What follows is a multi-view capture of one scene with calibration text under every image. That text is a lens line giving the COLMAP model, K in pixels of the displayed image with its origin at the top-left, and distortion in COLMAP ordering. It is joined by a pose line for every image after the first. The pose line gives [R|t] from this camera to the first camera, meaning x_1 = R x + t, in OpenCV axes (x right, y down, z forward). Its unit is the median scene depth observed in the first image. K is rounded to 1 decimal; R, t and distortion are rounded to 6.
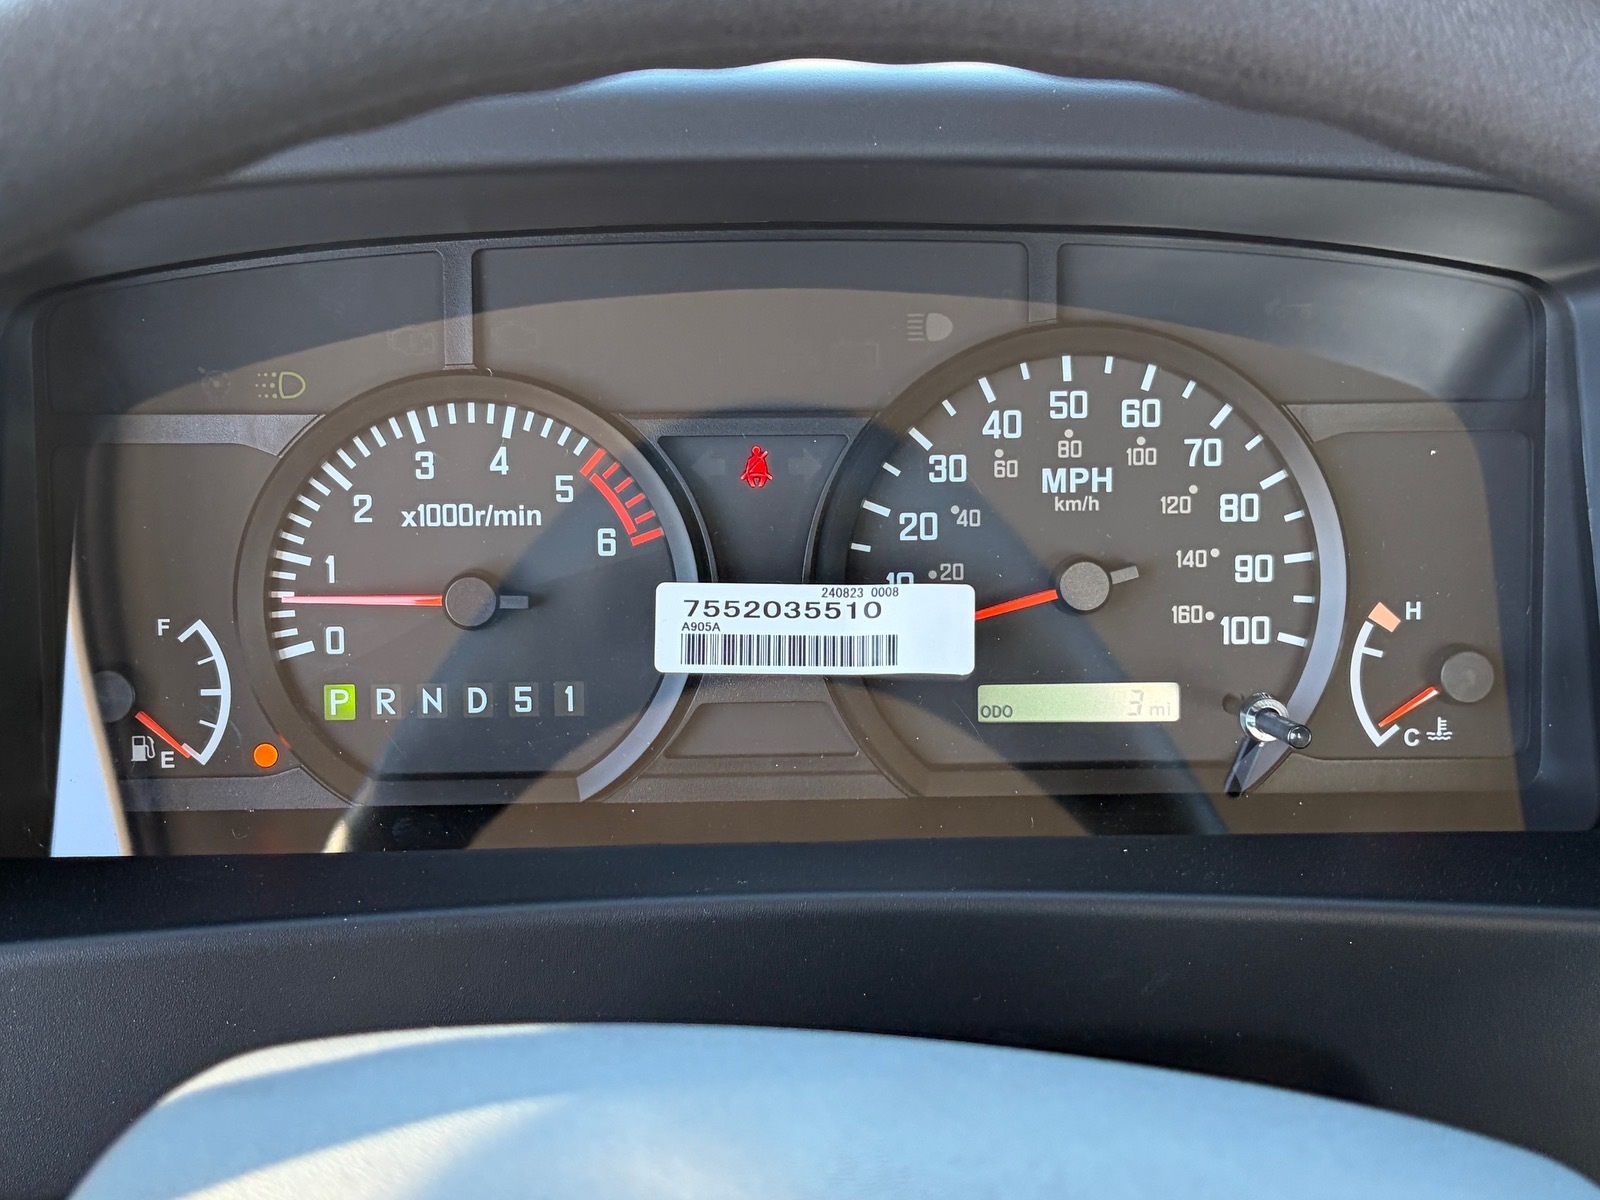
lens RADIAL K [[2149.3, 0, 817.4], [0, 2149.3, 641.1], [0, 0, 1]] dist [0.142468, 0.000000]
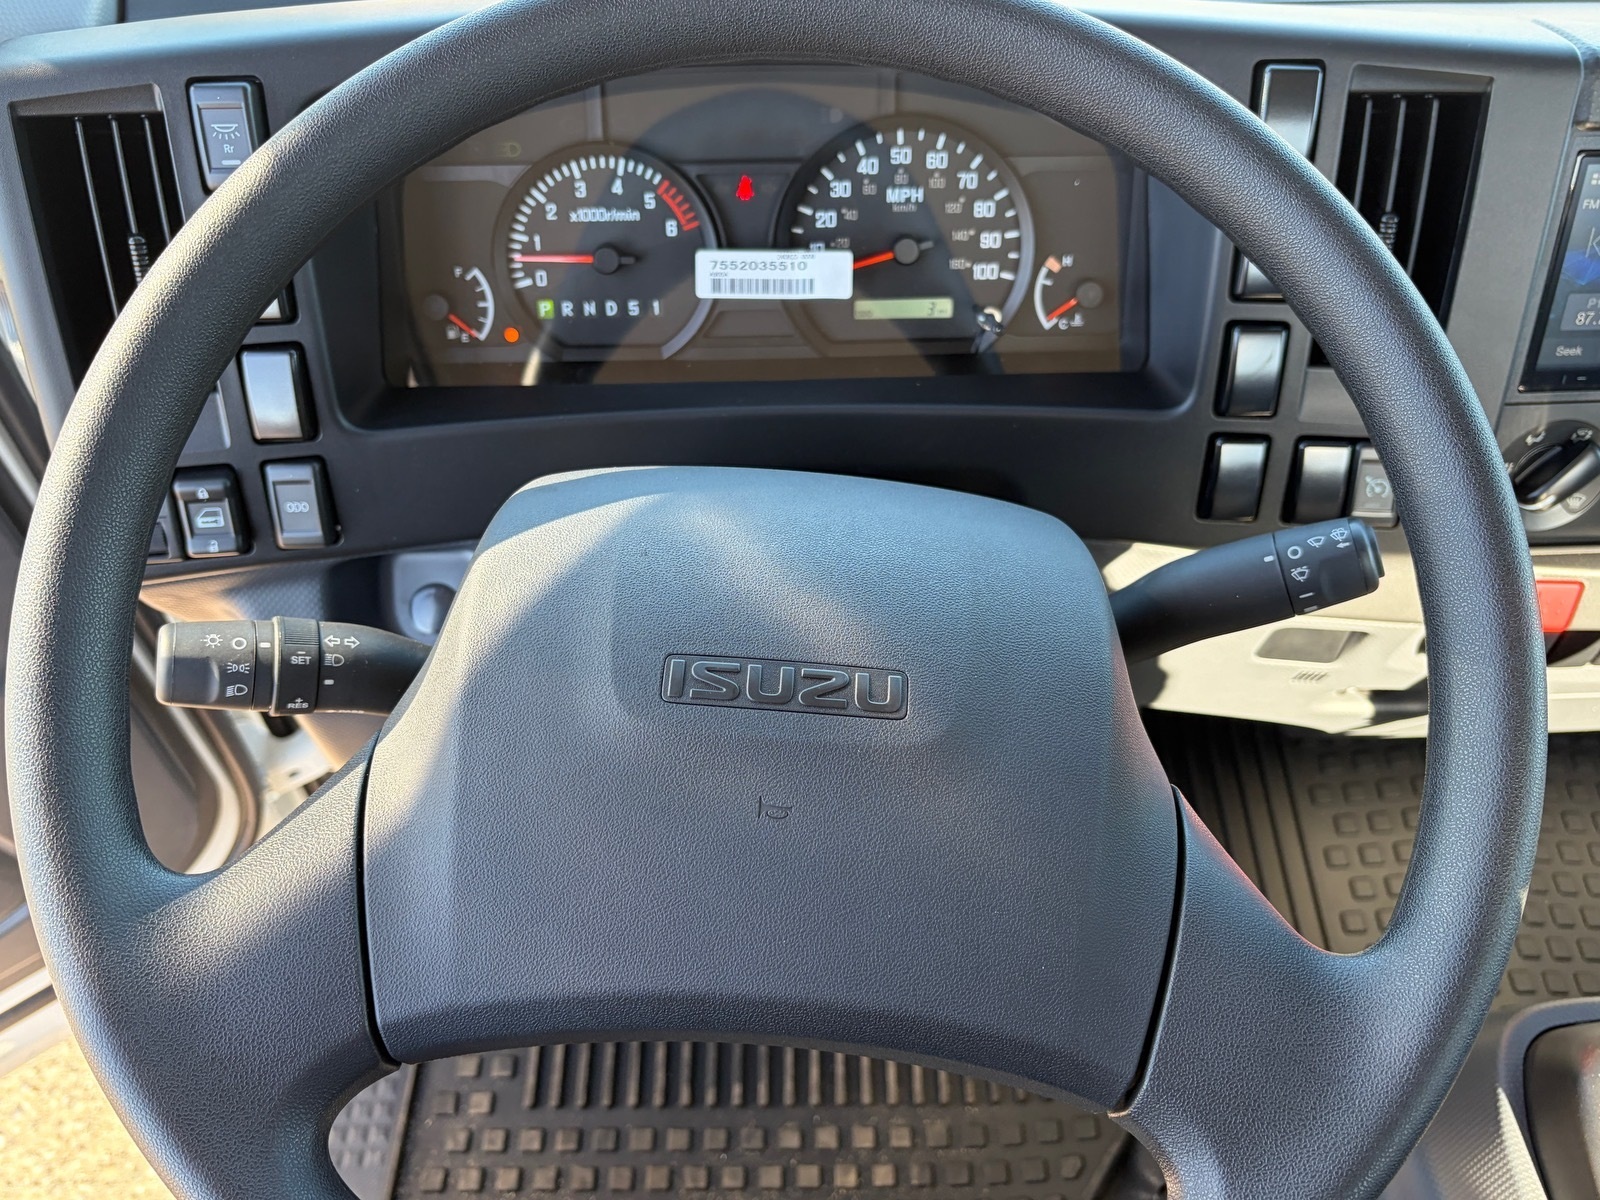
lens RADIAL K [[1346.3, 0, 798.0], [0, 1346.3, 595.9], [0, 0, 1]] dist [0.034421, -0.010442]
pose [[0.999989, -0.003880, -0.002637, 0.022821], [0.004452, 0.962006, 0.272991, -0.059661], [0.001478, -0.273000, 0.962013, -0.314415]]
